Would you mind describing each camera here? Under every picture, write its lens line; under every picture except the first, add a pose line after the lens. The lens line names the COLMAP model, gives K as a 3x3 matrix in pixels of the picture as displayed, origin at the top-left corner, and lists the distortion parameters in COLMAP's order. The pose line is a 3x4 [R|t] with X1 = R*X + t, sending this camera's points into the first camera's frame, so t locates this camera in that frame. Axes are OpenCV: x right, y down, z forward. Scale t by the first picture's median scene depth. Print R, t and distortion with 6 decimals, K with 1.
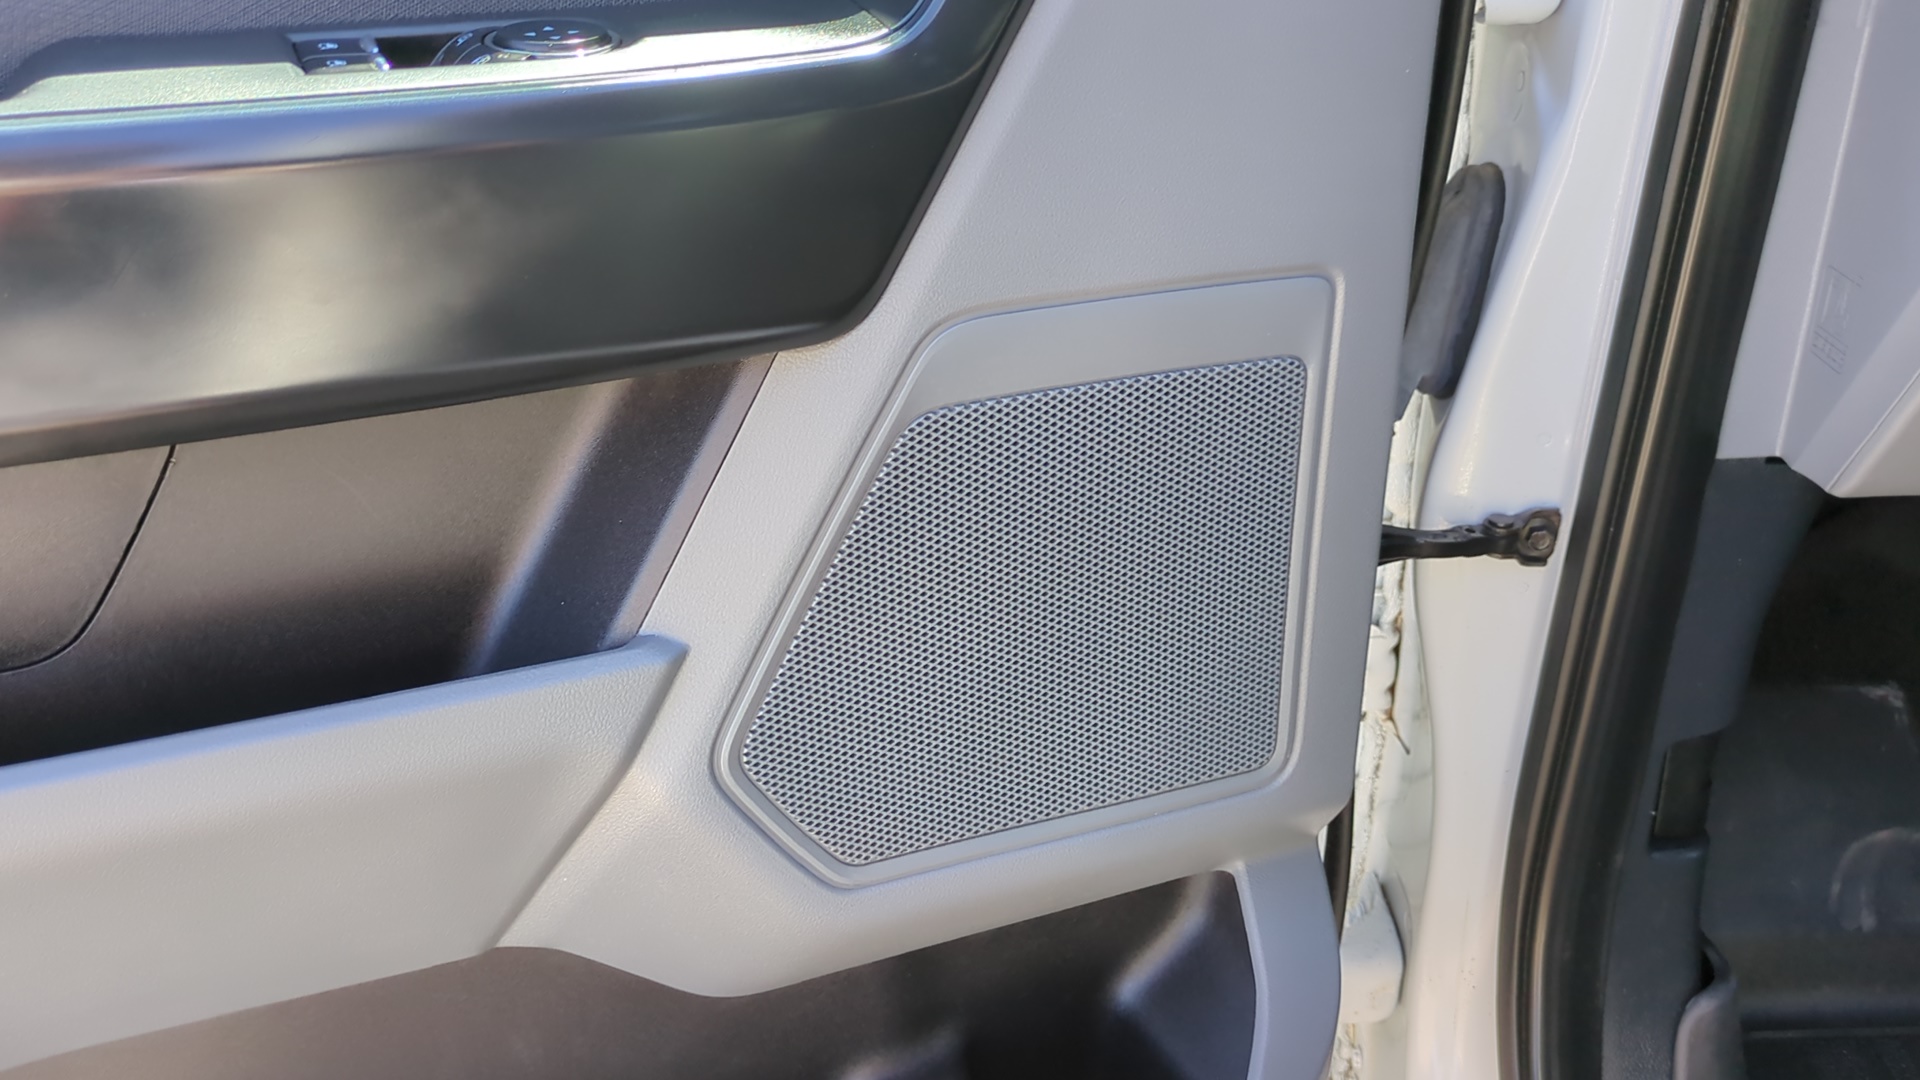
lens RADIAL K [[1863.0, 0, 963.0], [0, 1863.0, 647.4], [0, 0, 1]] dist [0.030527, 0.002926]
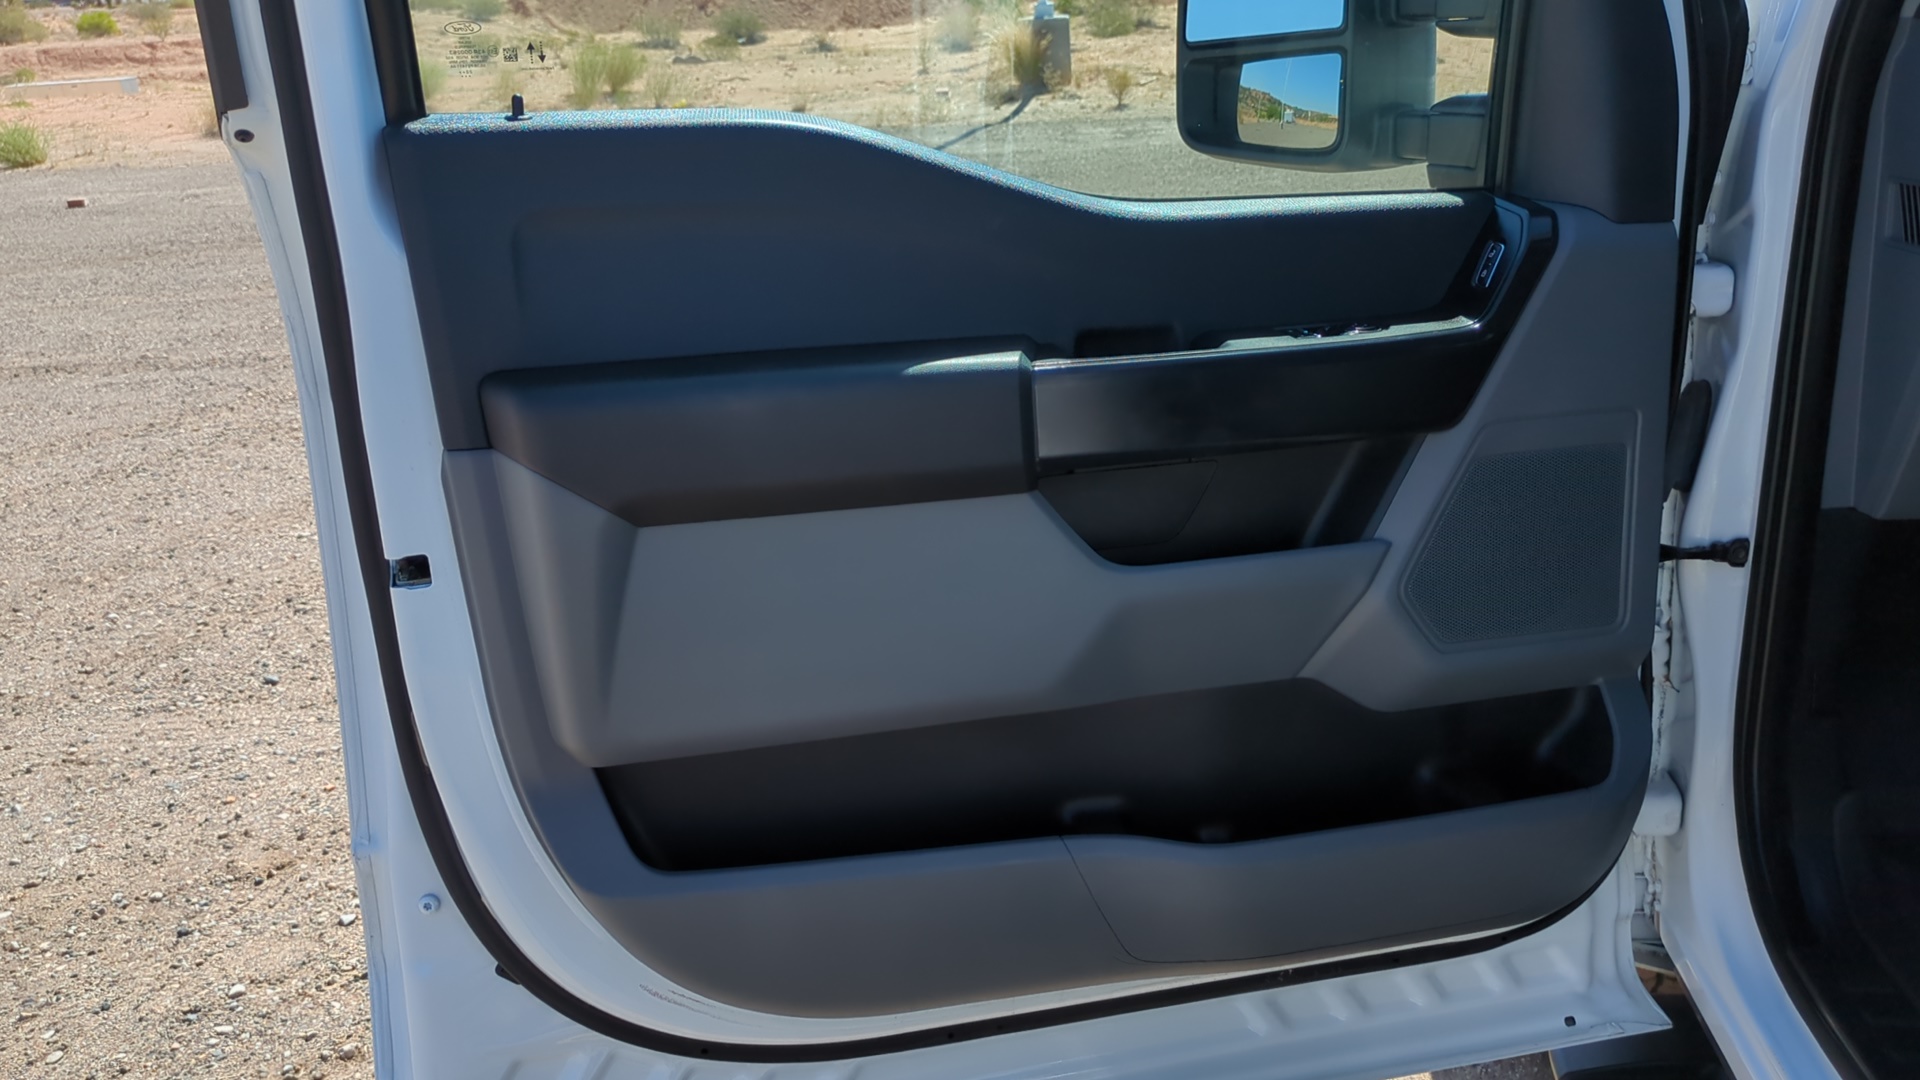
lens RADIAL K [[1661.9, 0, 979.7], [0, 1661.9, 555.9], [0, 0, 1]] dist [0.039892, -0.053240]
pose [[0.987851, -0.003927, -0.155355, -0.251849], [-0.027294, 0.979757, -0.198320, 0.356002], [0.152989, 0.200150, 0.967747, -0.983996]]
